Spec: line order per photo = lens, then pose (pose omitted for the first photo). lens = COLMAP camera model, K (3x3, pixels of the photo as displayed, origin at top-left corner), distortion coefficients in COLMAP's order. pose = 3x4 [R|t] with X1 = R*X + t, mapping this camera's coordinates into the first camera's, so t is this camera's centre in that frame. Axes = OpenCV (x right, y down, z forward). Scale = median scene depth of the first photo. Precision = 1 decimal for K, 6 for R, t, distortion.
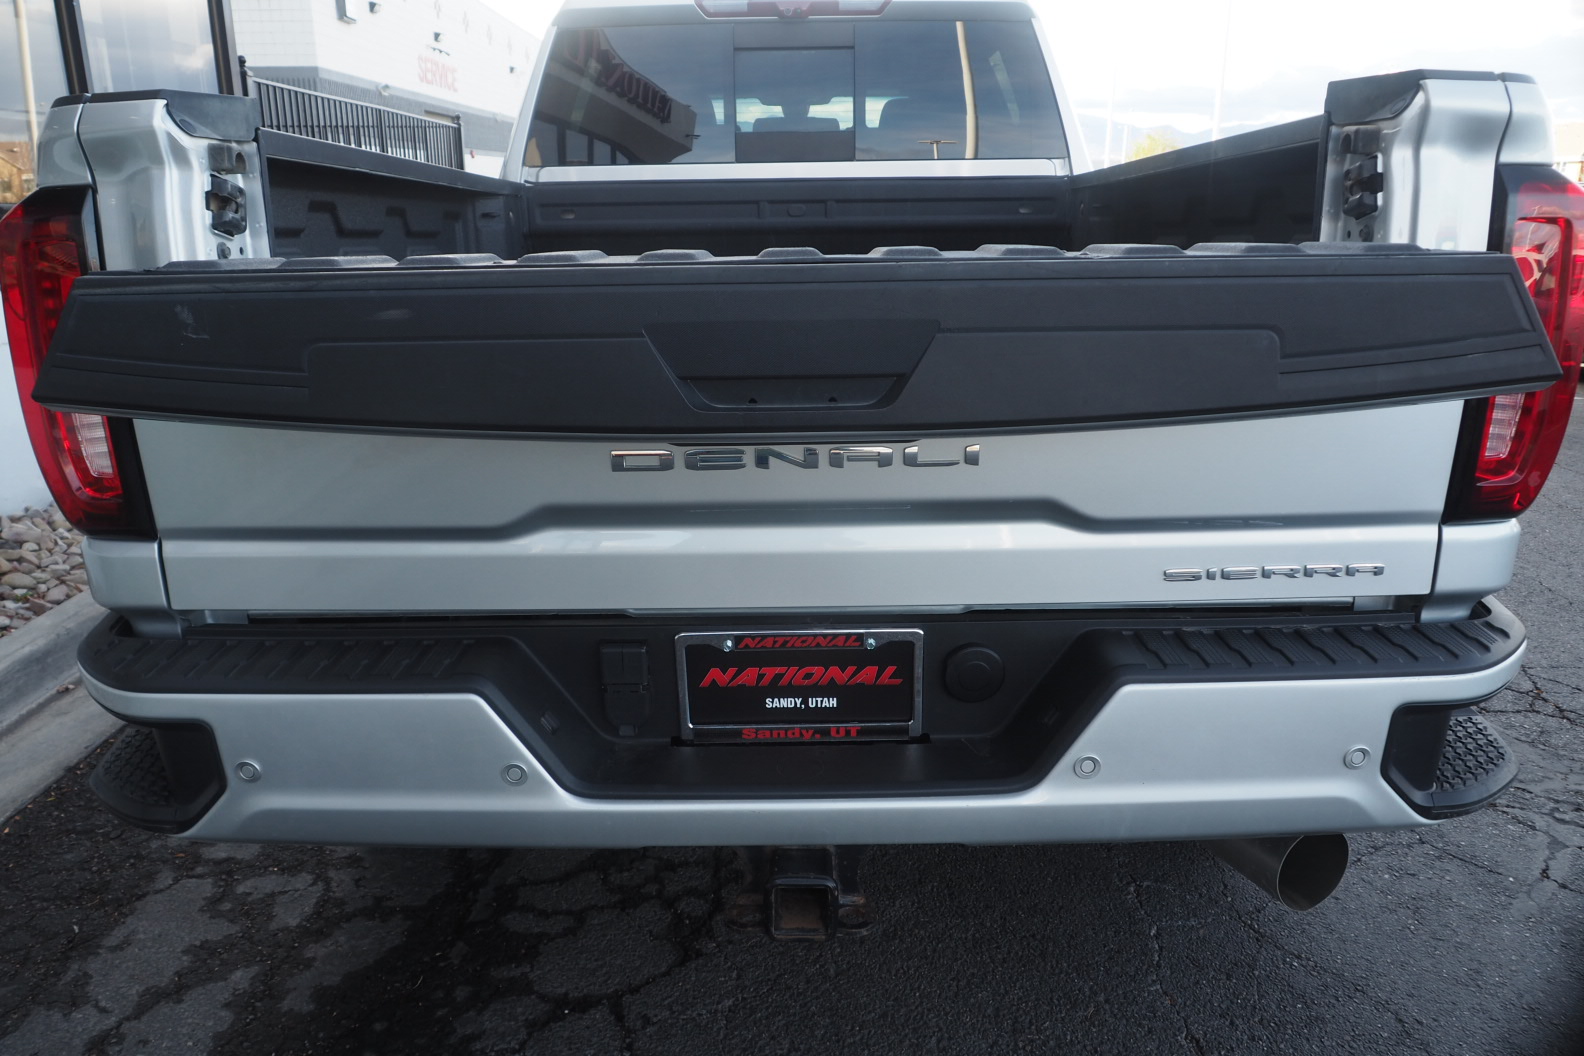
lens RADIAL K [[1090.6, 0, 799.3], [0, 1090.6, 533.5], [0, 0, 1]] dist [-0.028849, -0.000277]
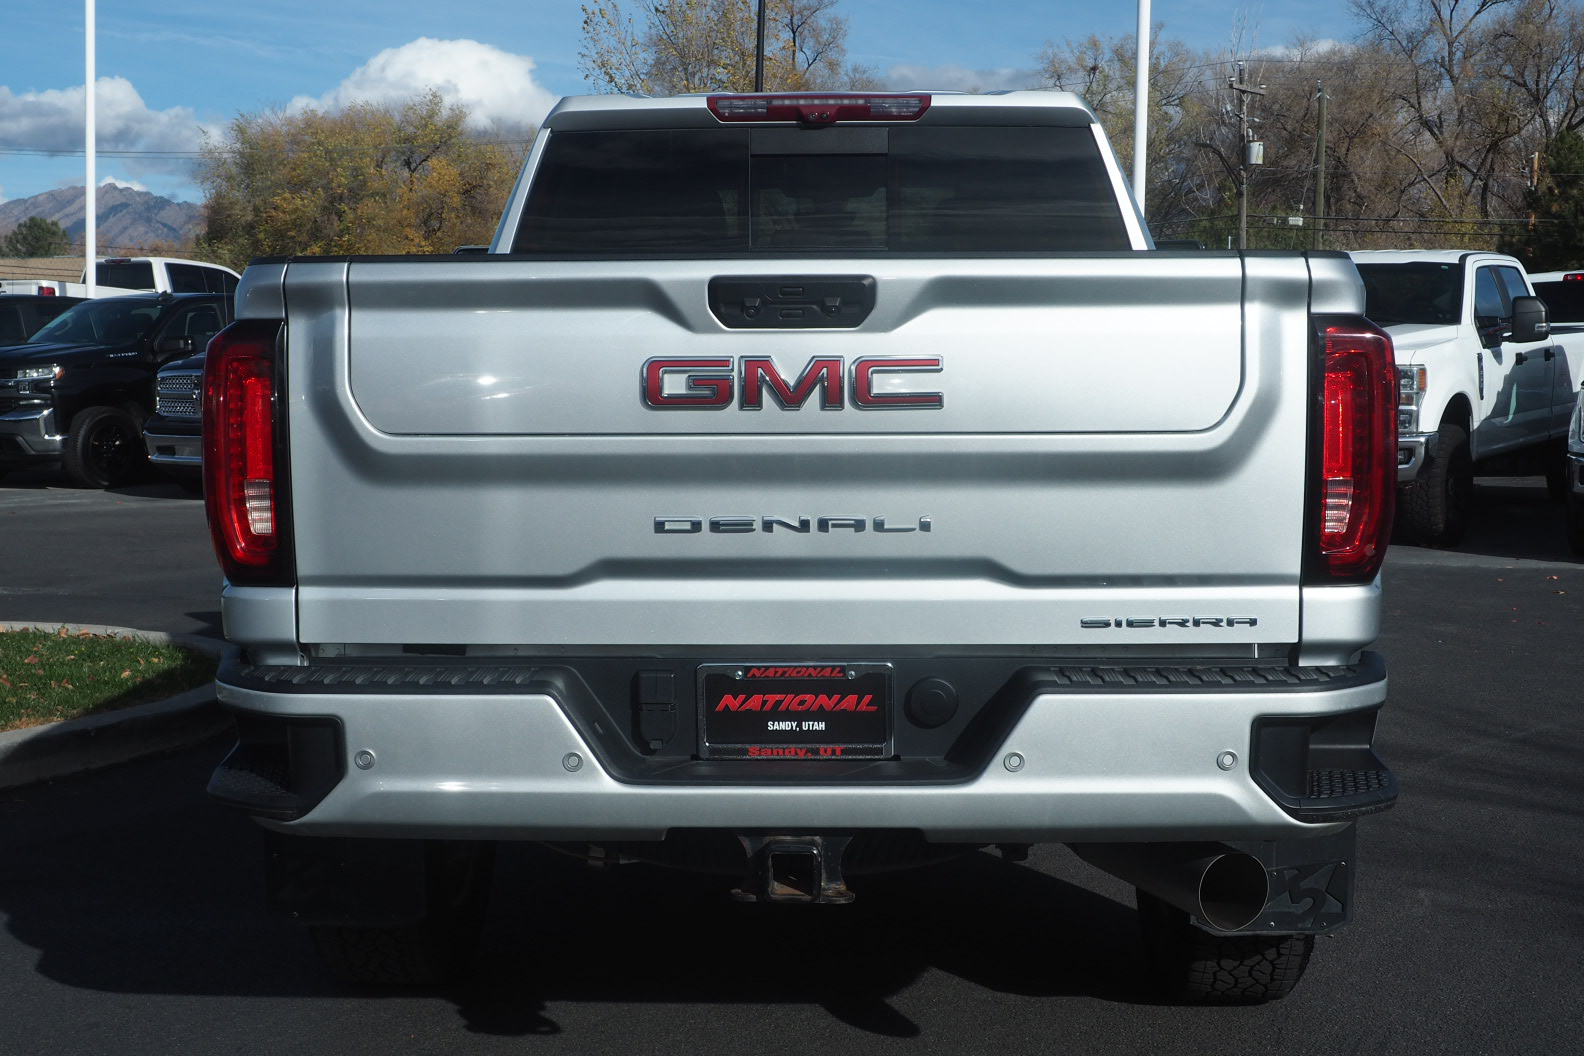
lens RADIAL K [[2135.4, 0, 792.0], [0, 2135.4, 528.0], [0, 0, 1]] dist [-0.020456, -0.015481]
pose [[0.999478, 0.011681, -0.030109, 0.069817], [-0.017012, 0.982892, -0.183393, 0.392941], [0.027452, 0.183810, 0.982578, -1.485610]]
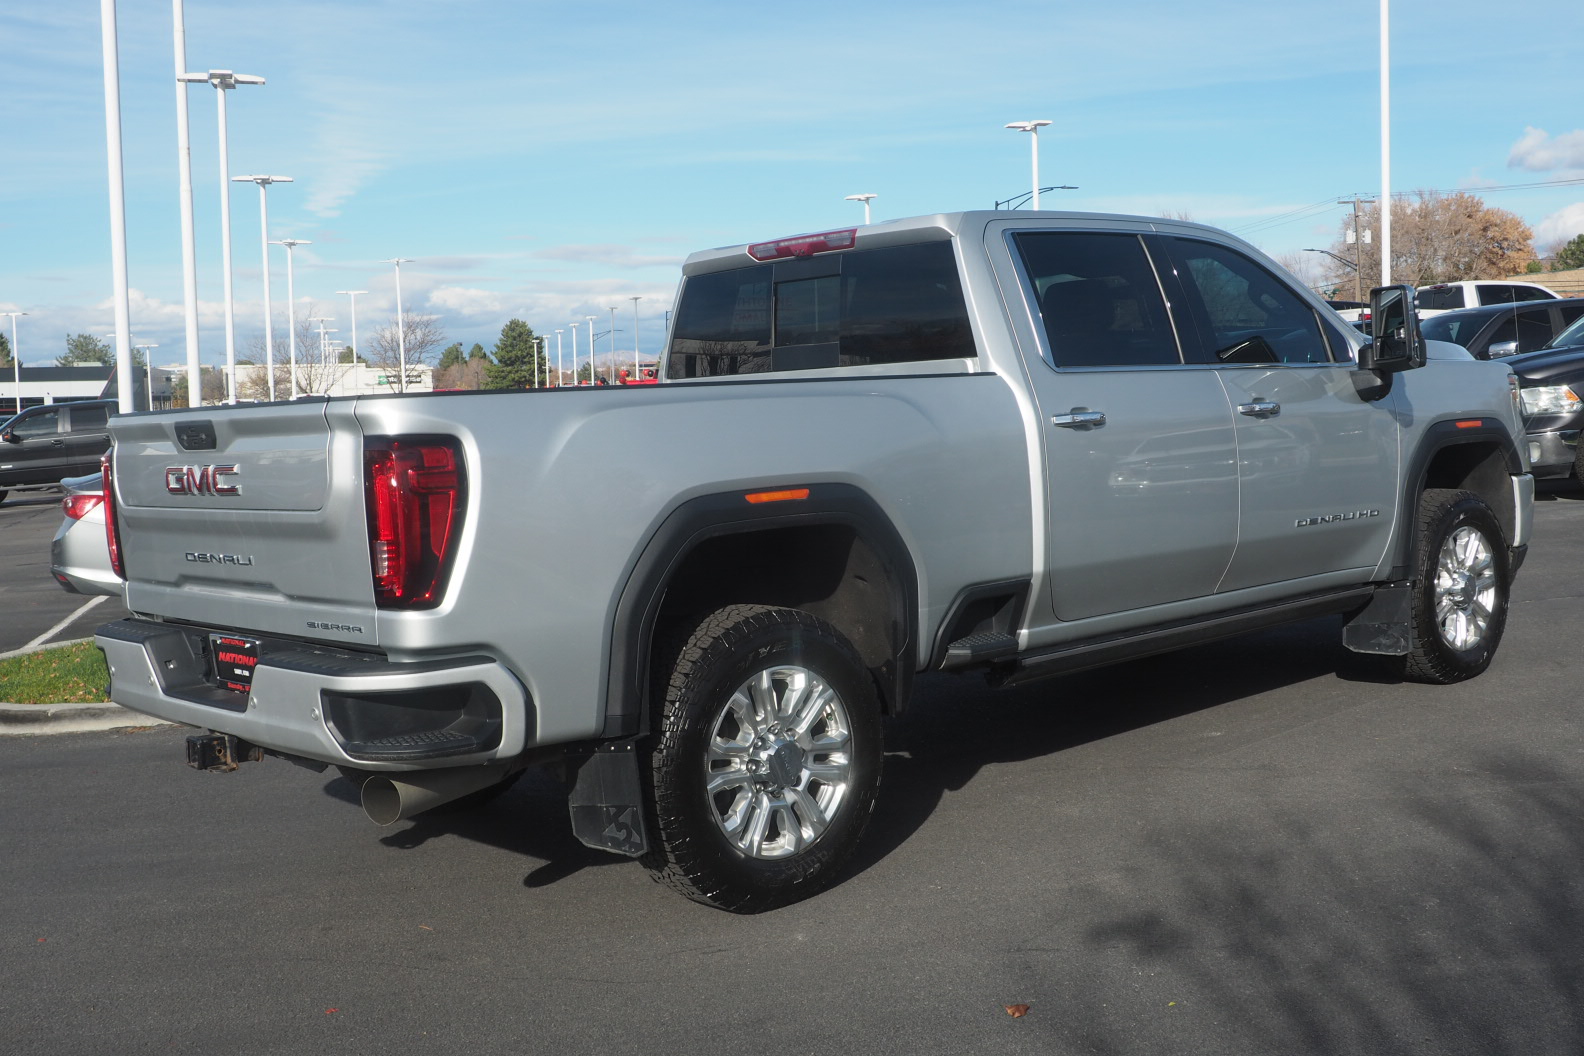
lens RADIAL K [[1725.8, 0, 766.4], [0, 1725.8, 524.9], [0, 0, 1]] dist [-0.004234, 0.001821]
pose [[0.665230, 0.031265, -0.745984, 3.402670], [-0.150967, 0.984119, -0.093378, 0.028131], [0.731217, 0.174737, 0.659385, -0.587676]]
